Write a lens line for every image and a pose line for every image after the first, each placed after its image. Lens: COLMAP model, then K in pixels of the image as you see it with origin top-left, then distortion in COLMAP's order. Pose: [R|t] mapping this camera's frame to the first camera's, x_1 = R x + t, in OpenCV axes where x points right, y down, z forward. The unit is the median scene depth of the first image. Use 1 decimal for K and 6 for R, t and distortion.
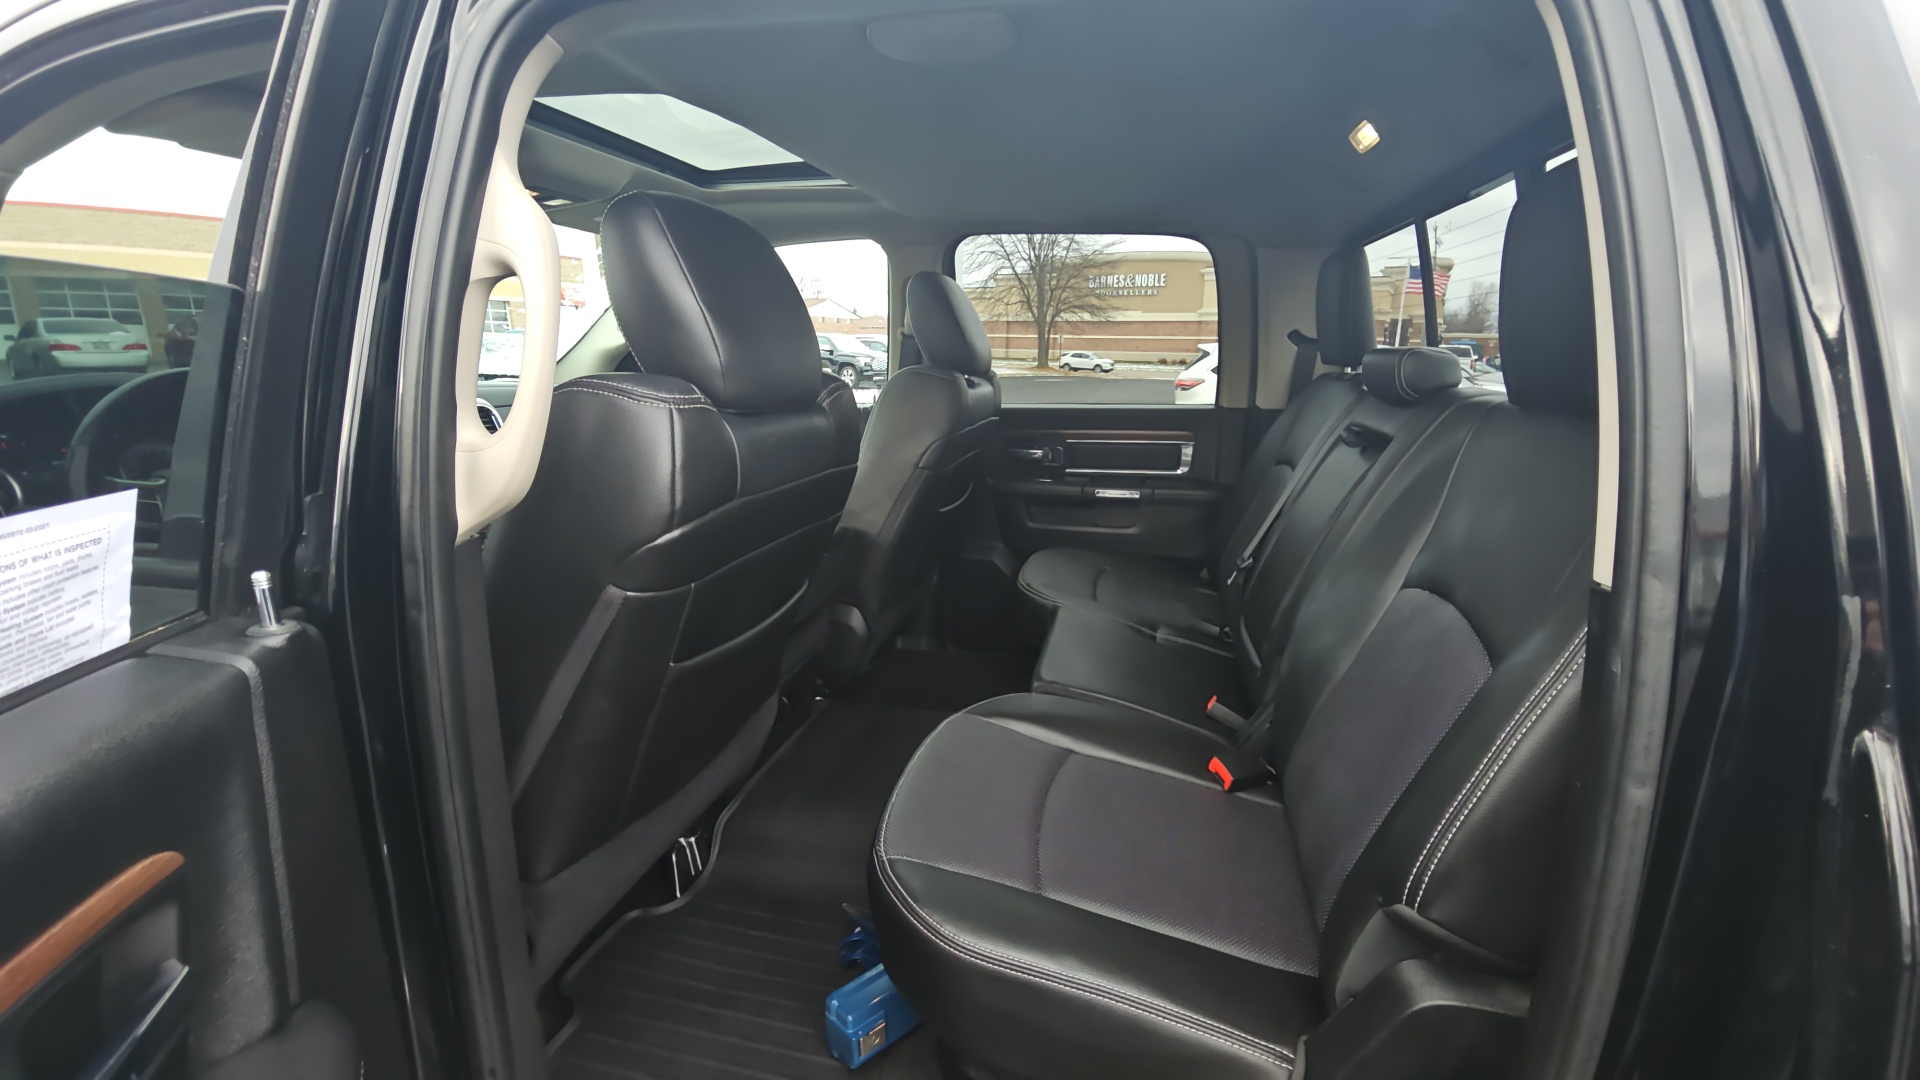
lens RADIAL K [[786.0, 0, 975.6], [0, 786.0, 529.4], [0, 0, 1]] dist [0.010932, -0.007225]
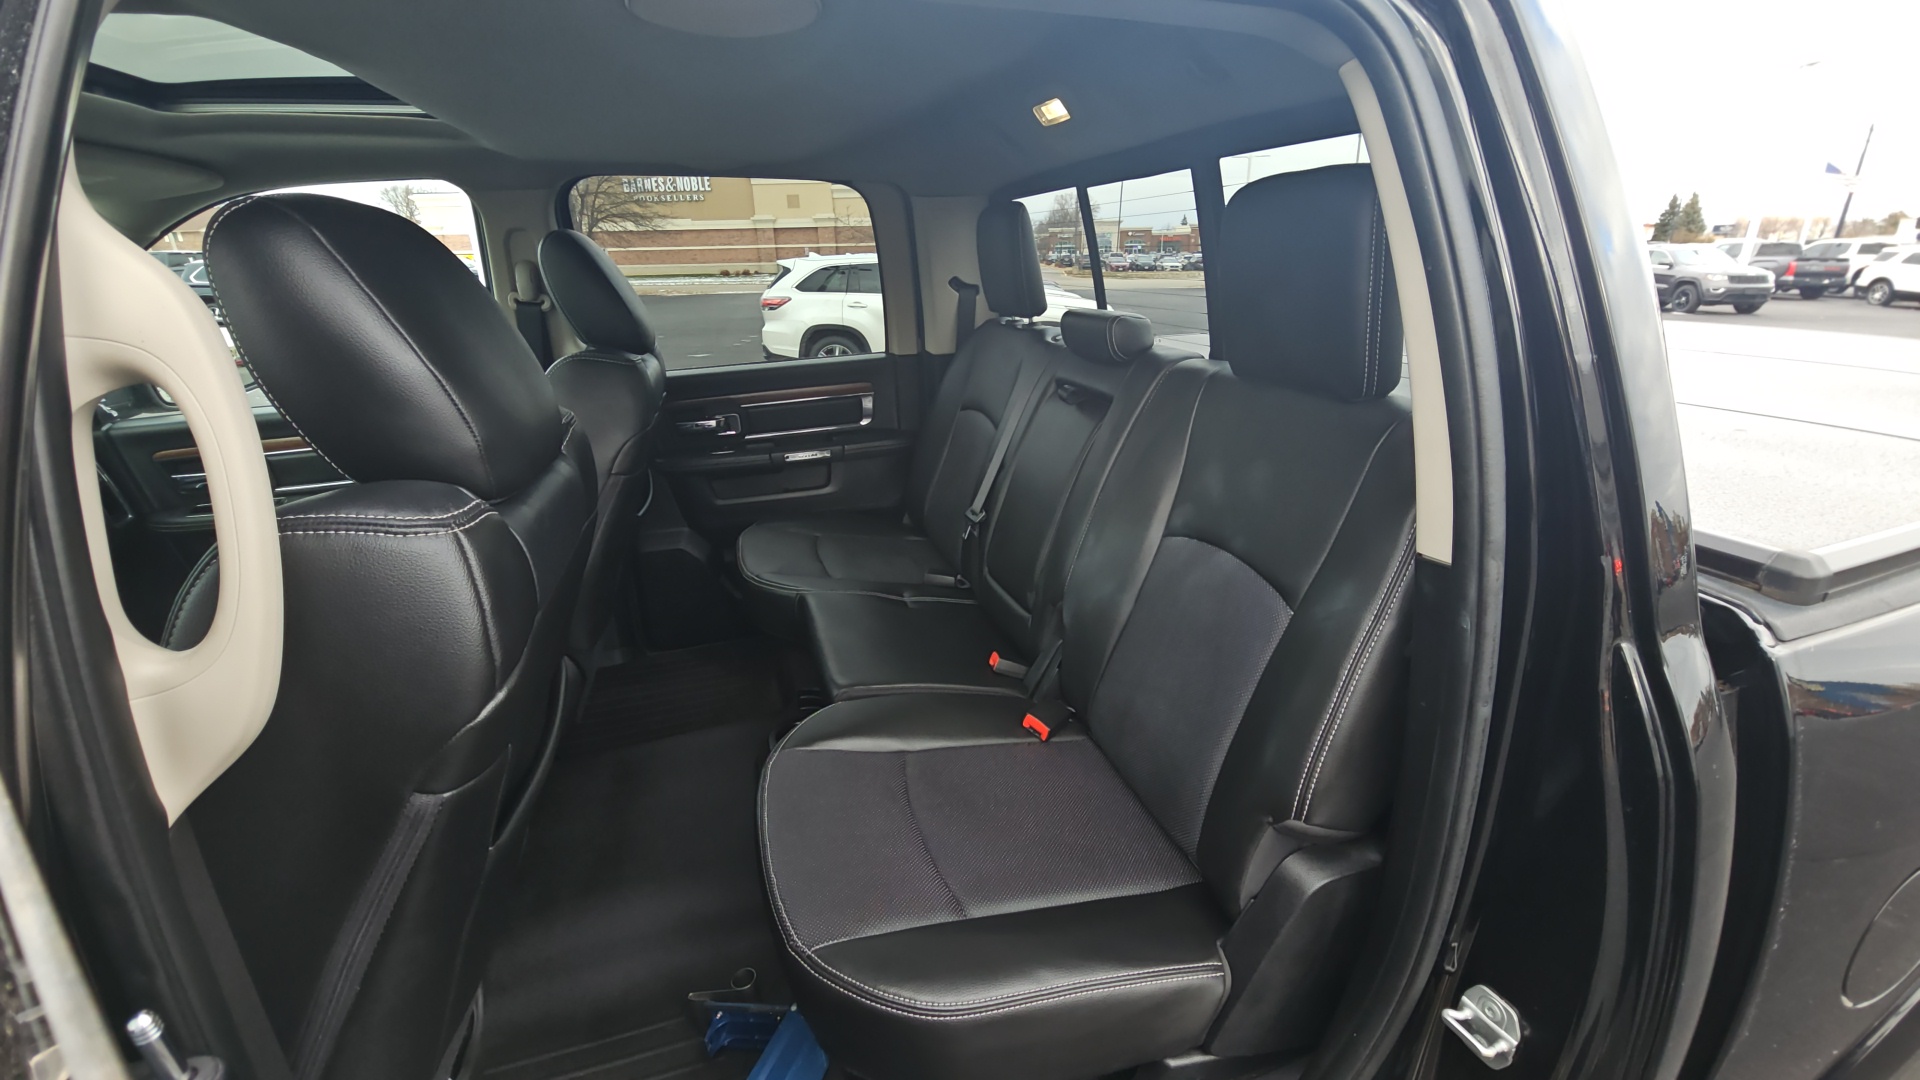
lens RADIAL K [[786.0, 0, 975.2], [0, 786.0, 531.2], [0, 0, 1]] dist [0.010932, -0.007225]
pose [[0.861395, -0.201677, 0.466181, -0.134347], [0.148580, 0.977698, 0.148424, -0.081506], [-0.485718, -0.058587, 0.872150, 0.066062]]
